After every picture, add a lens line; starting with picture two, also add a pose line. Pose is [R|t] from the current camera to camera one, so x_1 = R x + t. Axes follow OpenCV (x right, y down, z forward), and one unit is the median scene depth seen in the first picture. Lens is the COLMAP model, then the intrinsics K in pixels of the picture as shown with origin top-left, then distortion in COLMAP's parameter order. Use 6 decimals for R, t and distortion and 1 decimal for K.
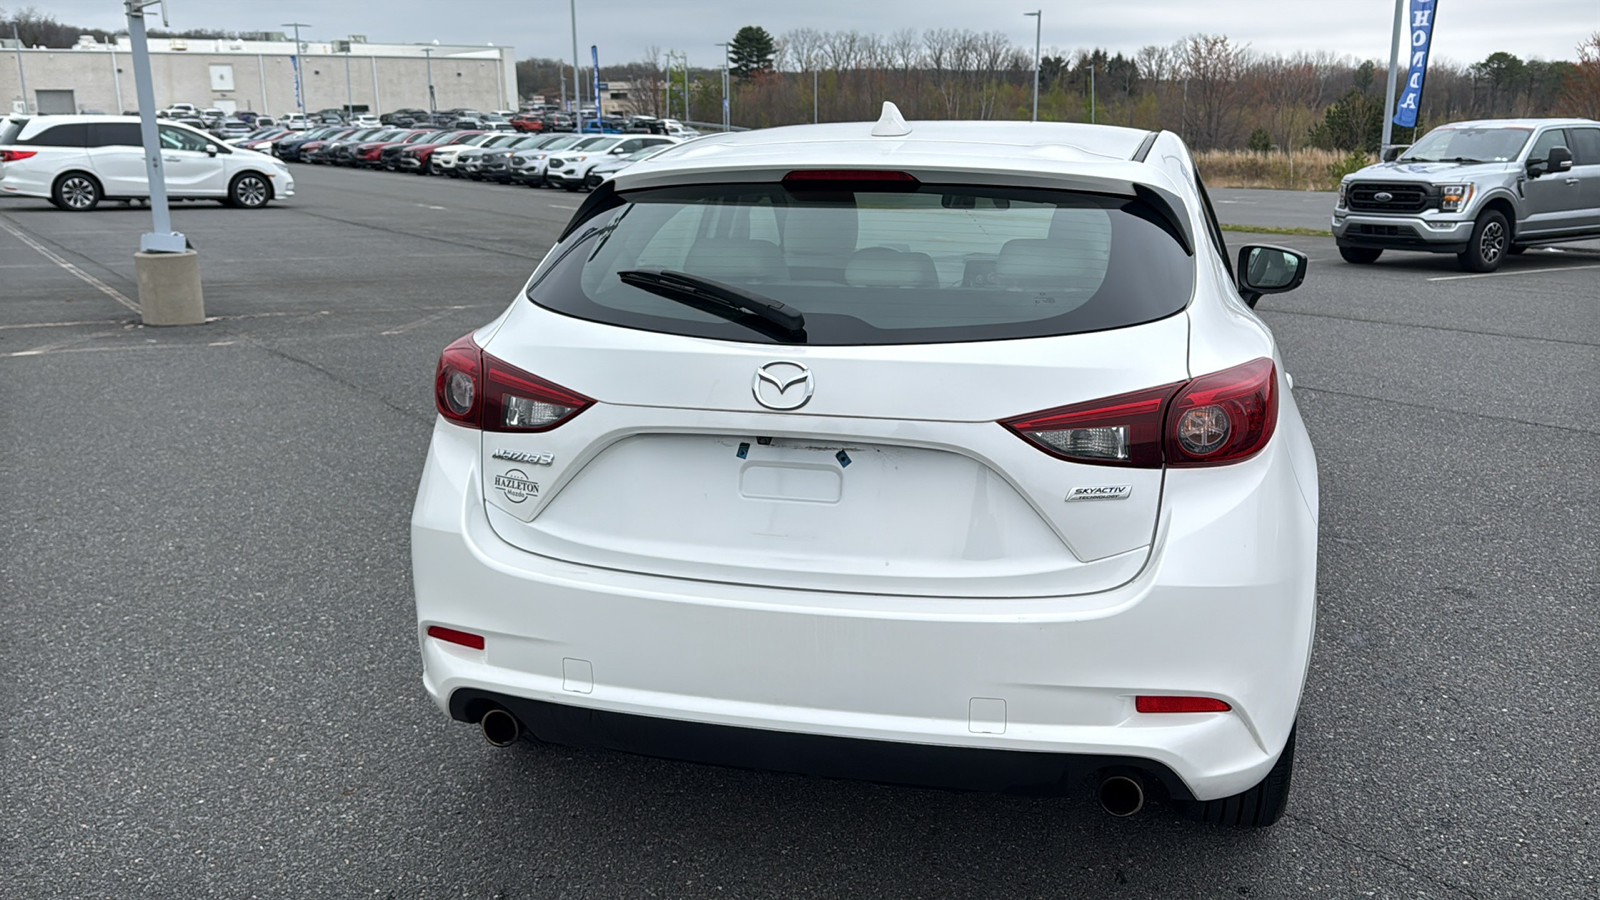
lens RADIAL K [[1360.9, 0, 829.0], [0, 1360.9, 483.7], [0, 0, 1]] dist [0.129537, -0.207384]
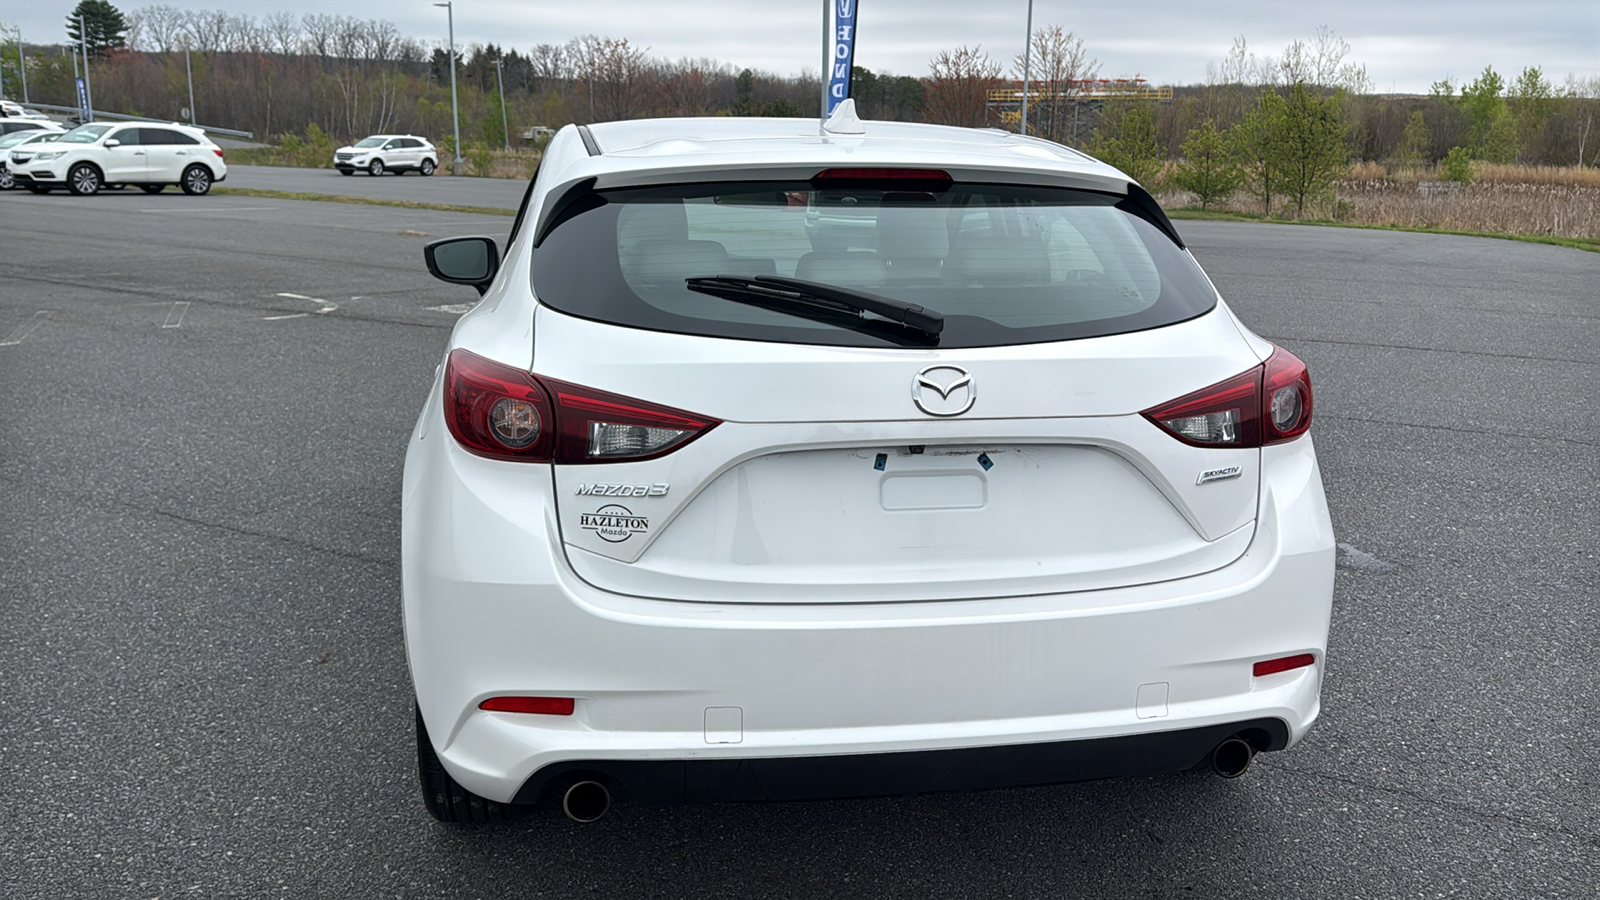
lens RADIAL K [[1360.9, 0, 836.3], [0, 1360.9, 457.6], [0, 0, 1]] dist [0.129537, -0.207384]
pose [[0.913562, -0.078547, 0.399043, -0.446076], [0.084643, 0.996409, 0.002352, -0.030428], [-0.397795, 0.031628, 0.916929, 0.133320]]
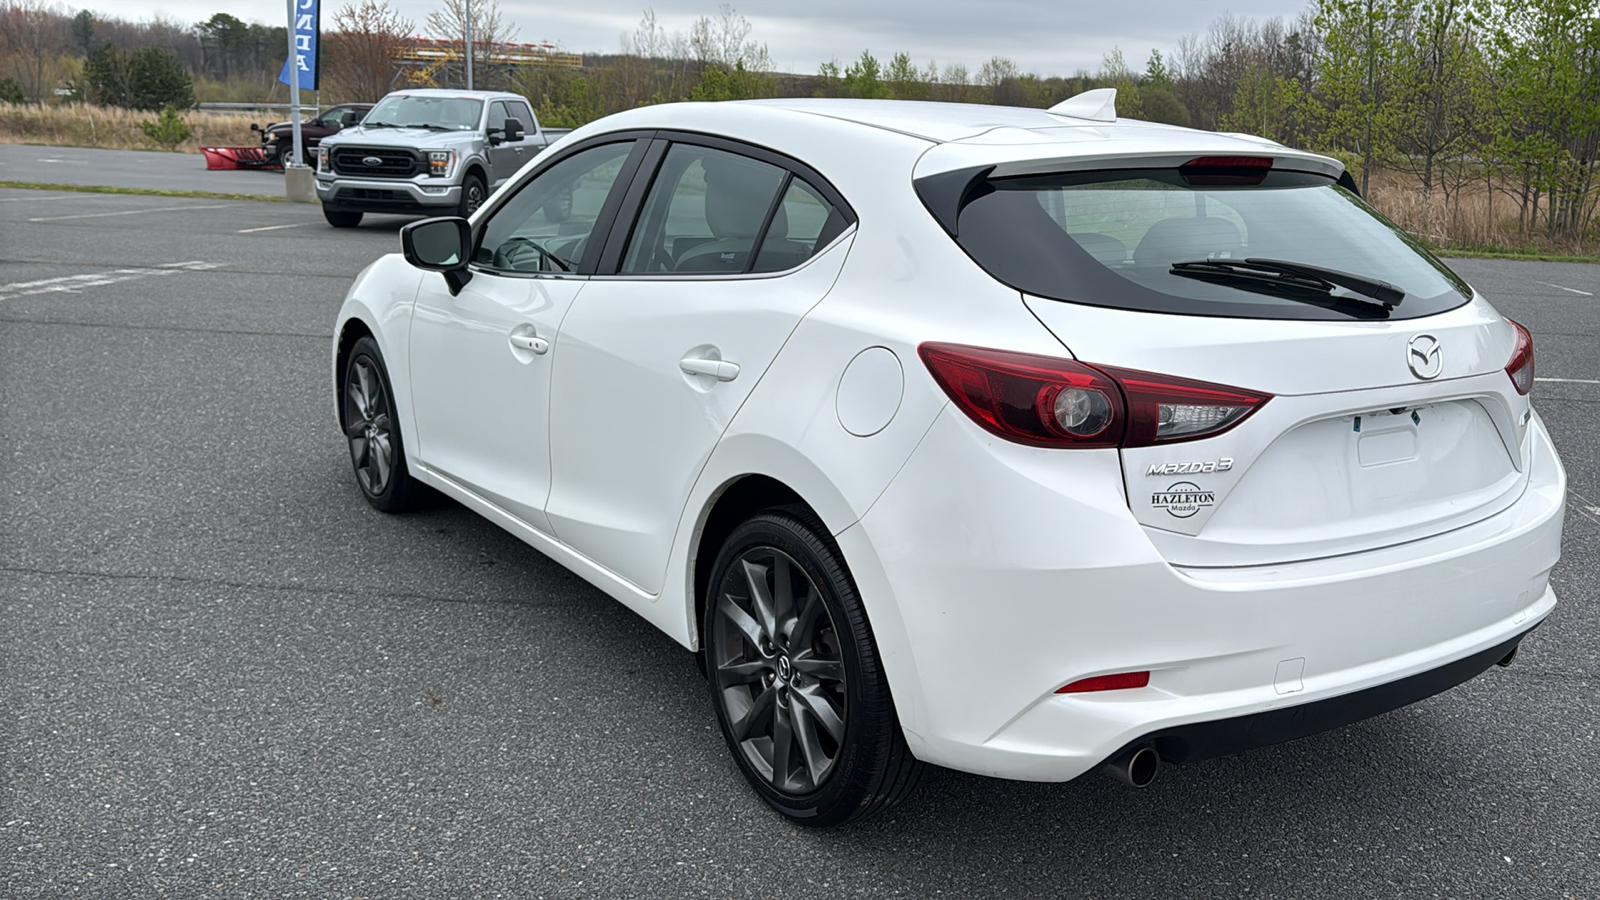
lens RADIAL K [[1360.9, 0, 841.3], [0, 1360.9, 463.2], [0, 0, 1]] dist [0.129537, -0.207384]
pose [[0.665495, -0.155134, 0.730103, -1.055914], [0.145105, 0.986390, 0.077326, -0.127961], [-0.732162, 0.054482, 0.678948, 0.539104]]
